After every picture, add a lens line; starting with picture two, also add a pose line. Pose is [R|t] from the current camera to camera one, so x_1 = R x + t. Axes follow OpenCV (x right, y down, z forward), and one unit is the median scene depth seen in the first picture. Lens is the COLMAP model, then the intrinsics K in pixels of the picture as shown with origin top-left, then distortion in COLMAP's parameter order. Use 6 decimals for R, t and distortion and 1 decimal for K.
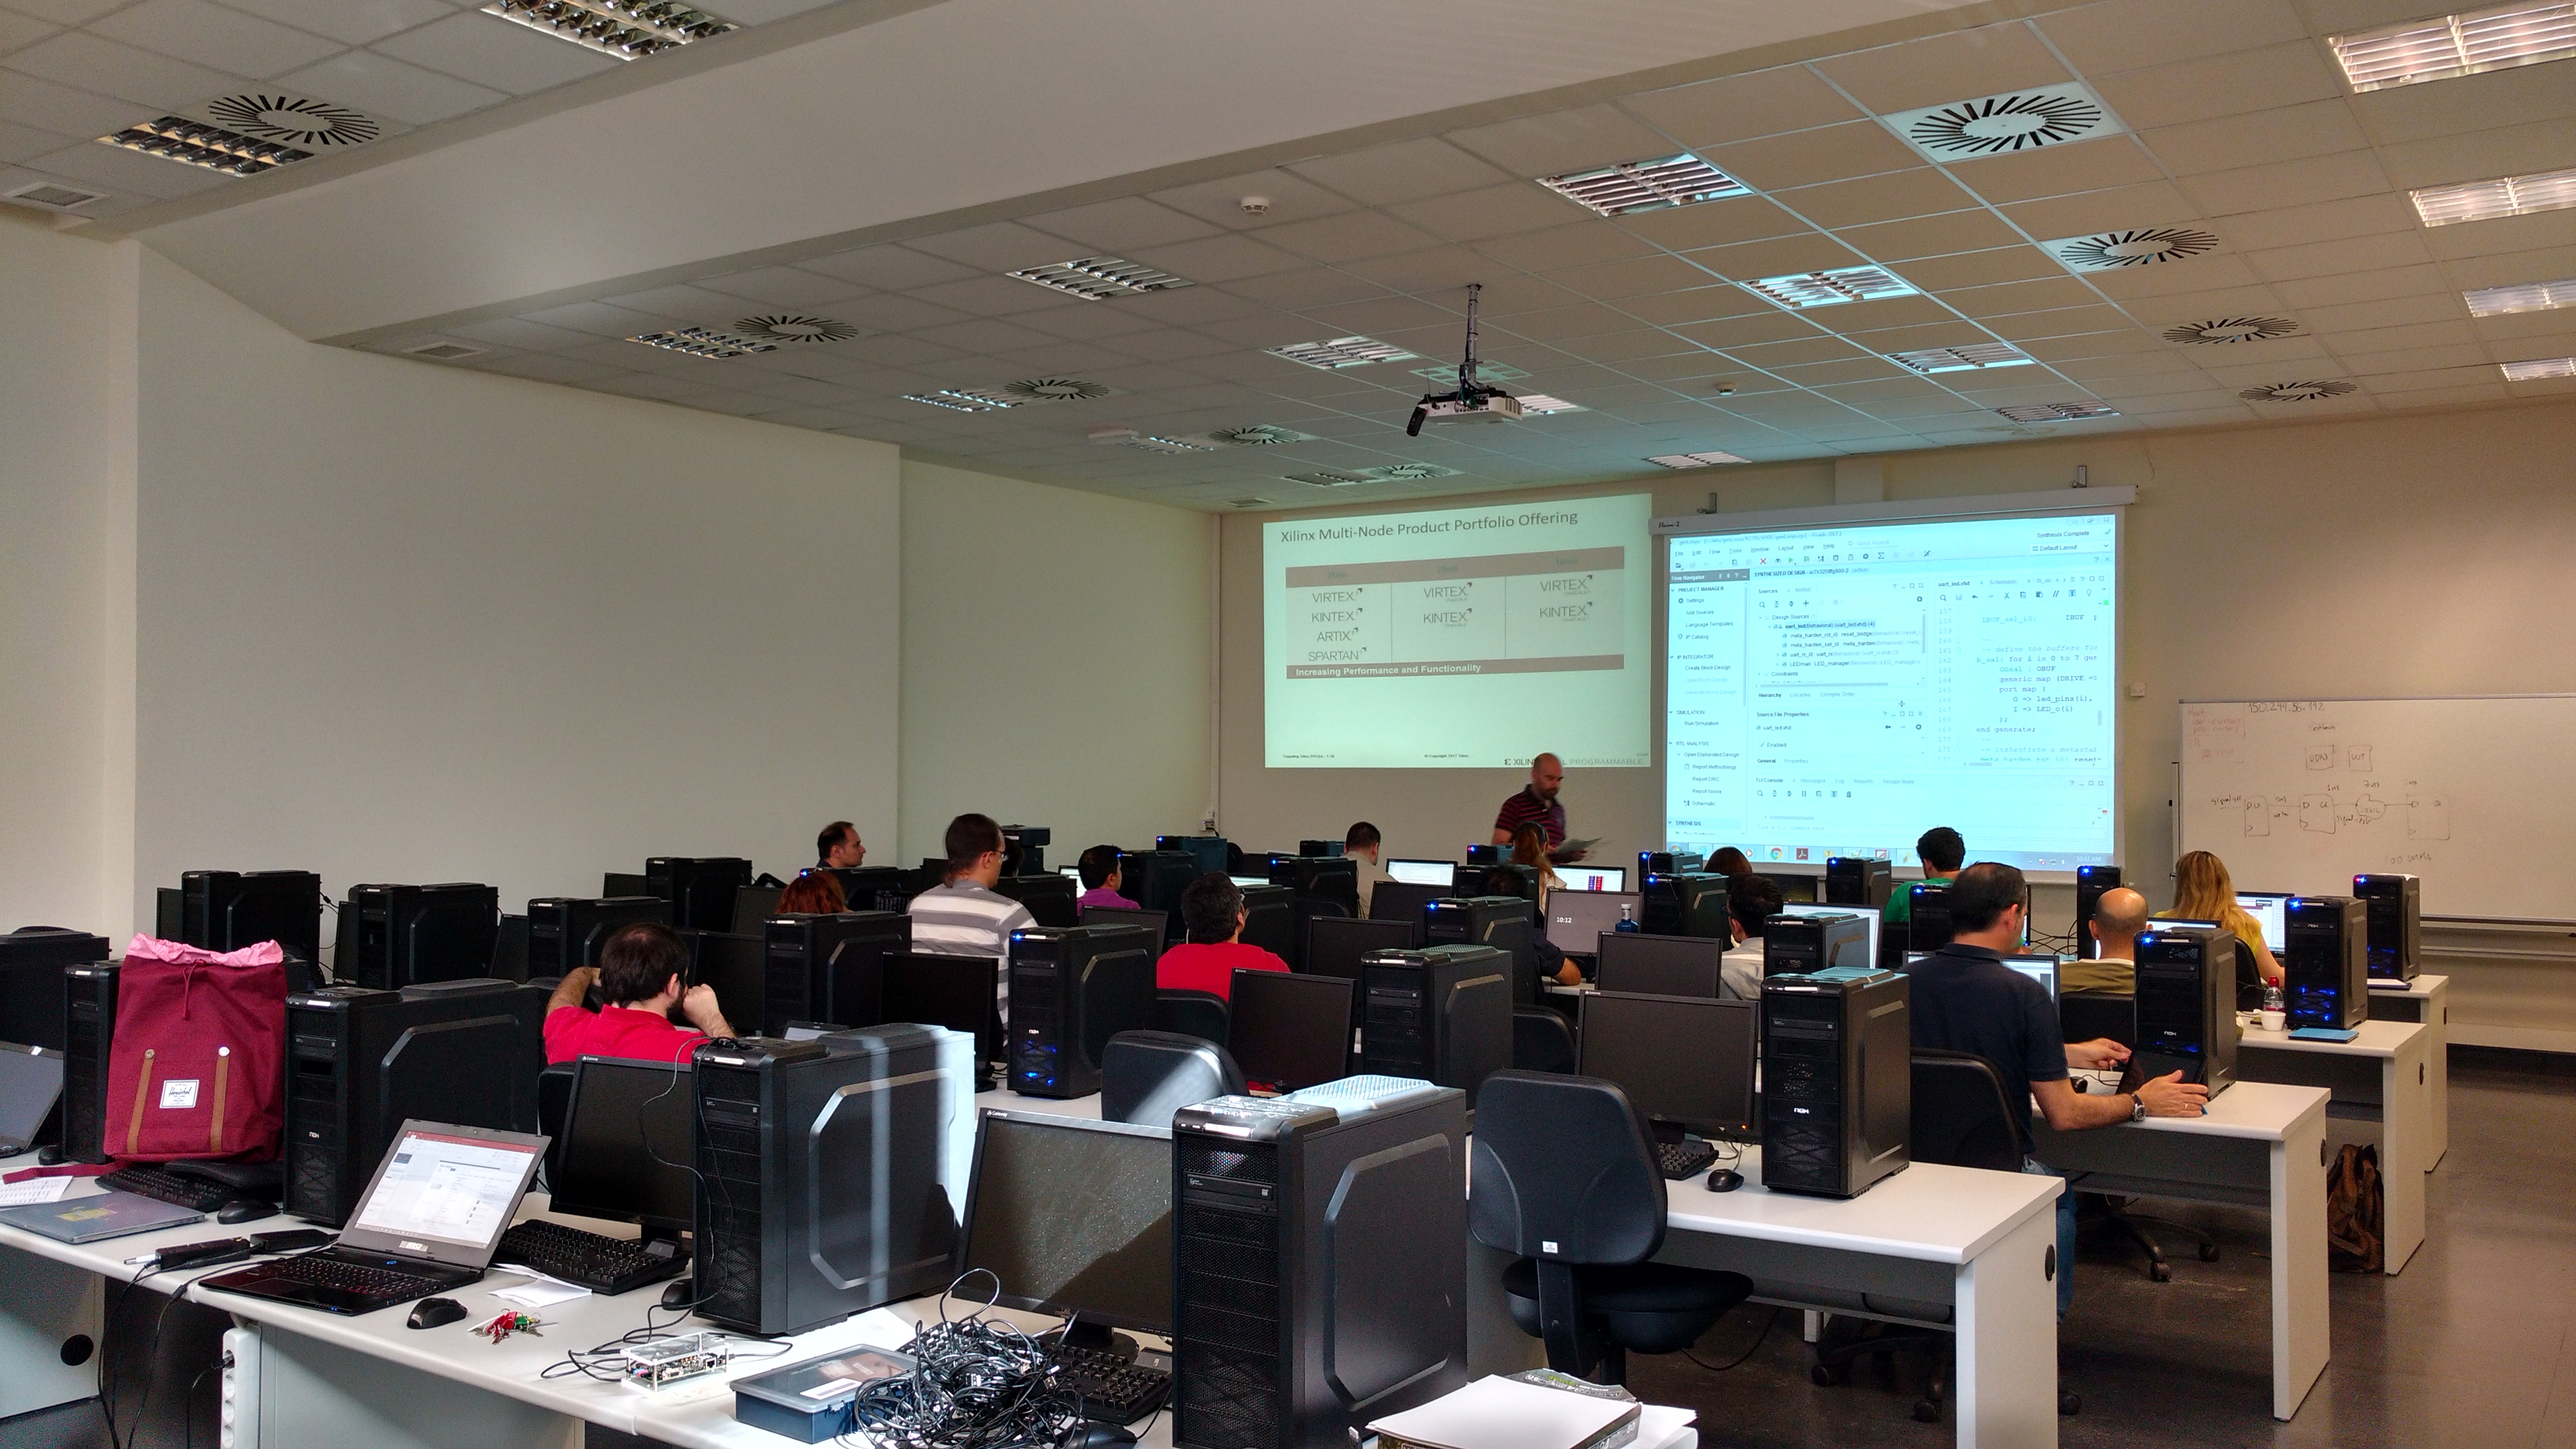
lens RADIAL K [[2008.1, 0, 1234.5], [0, 2008.1, 736.6], [0, 0, 1]] dist [0.010162, -0.008042]
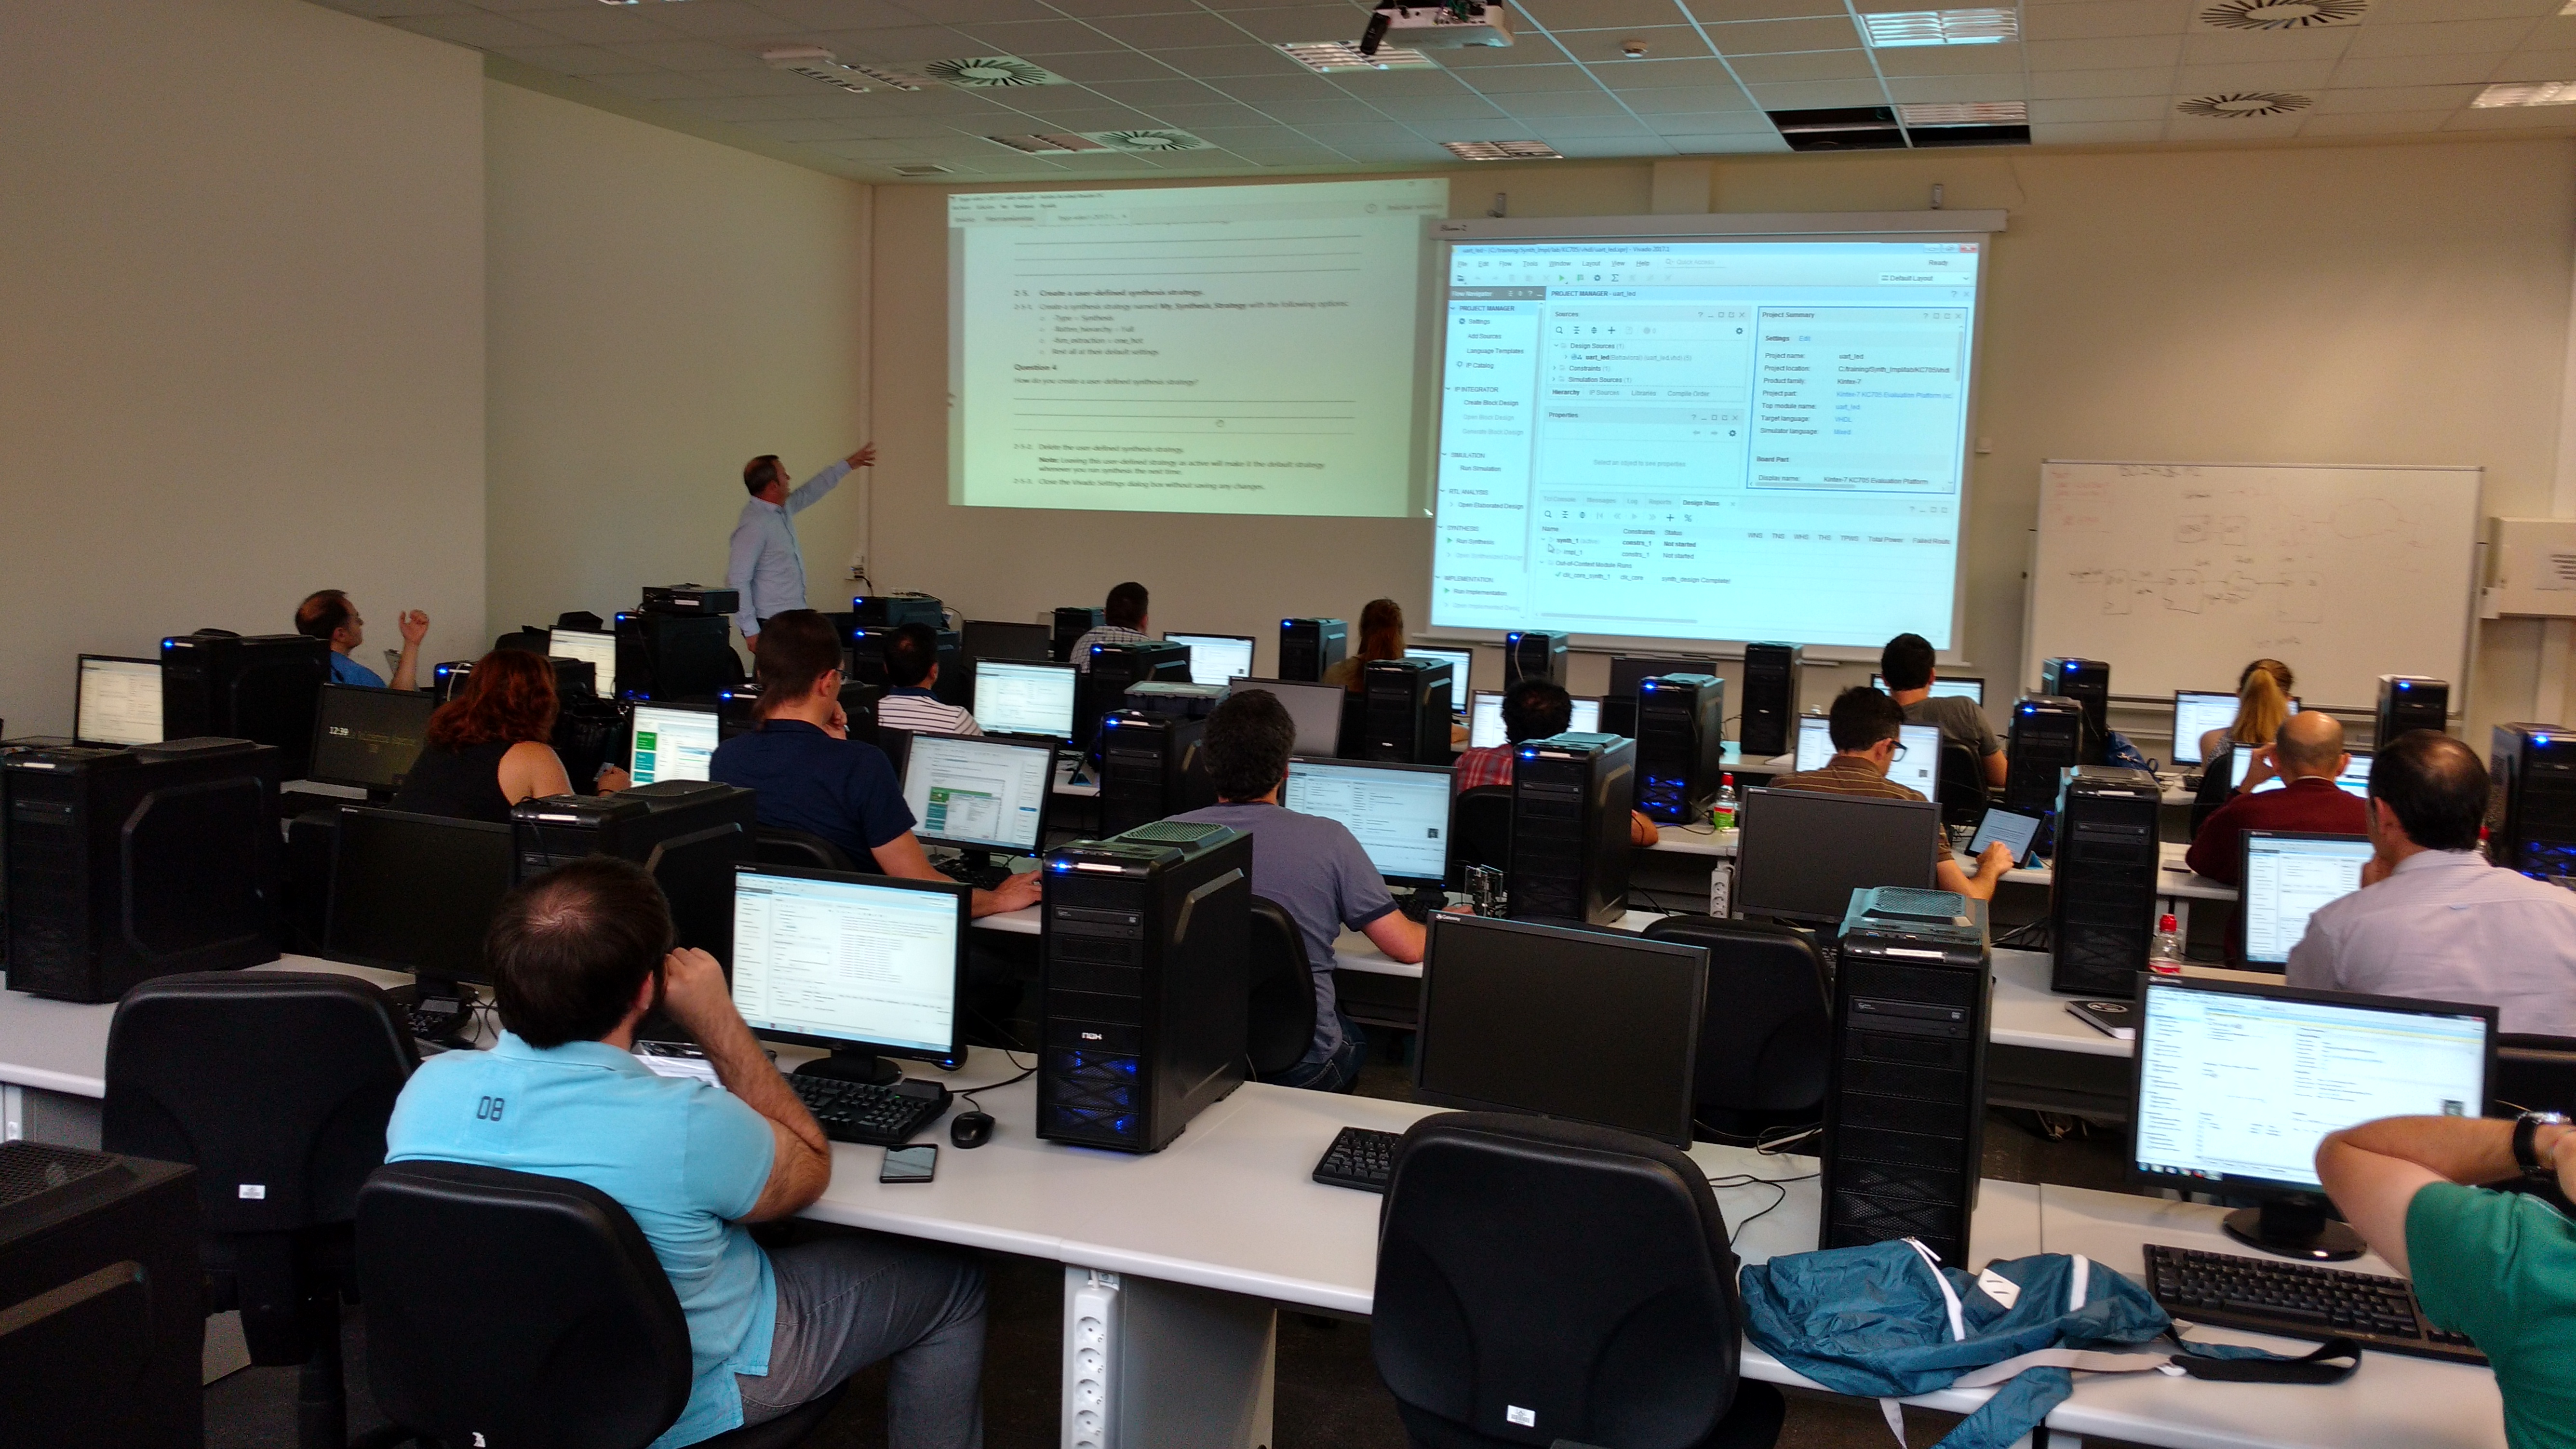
lens RADIAL K [[2008.1, 0, 1234.5], [0, 2008.1, 736.6], [0, 0, 1]] dist [0.010162, -0.008042]
pose [[0.969765, -0.005498, 0.243978, -0.087795], [-0.028083, 0.990591, 0.133945, -0.005596], [-0.242419, -0.136746, 0.960486, 0.209629]]
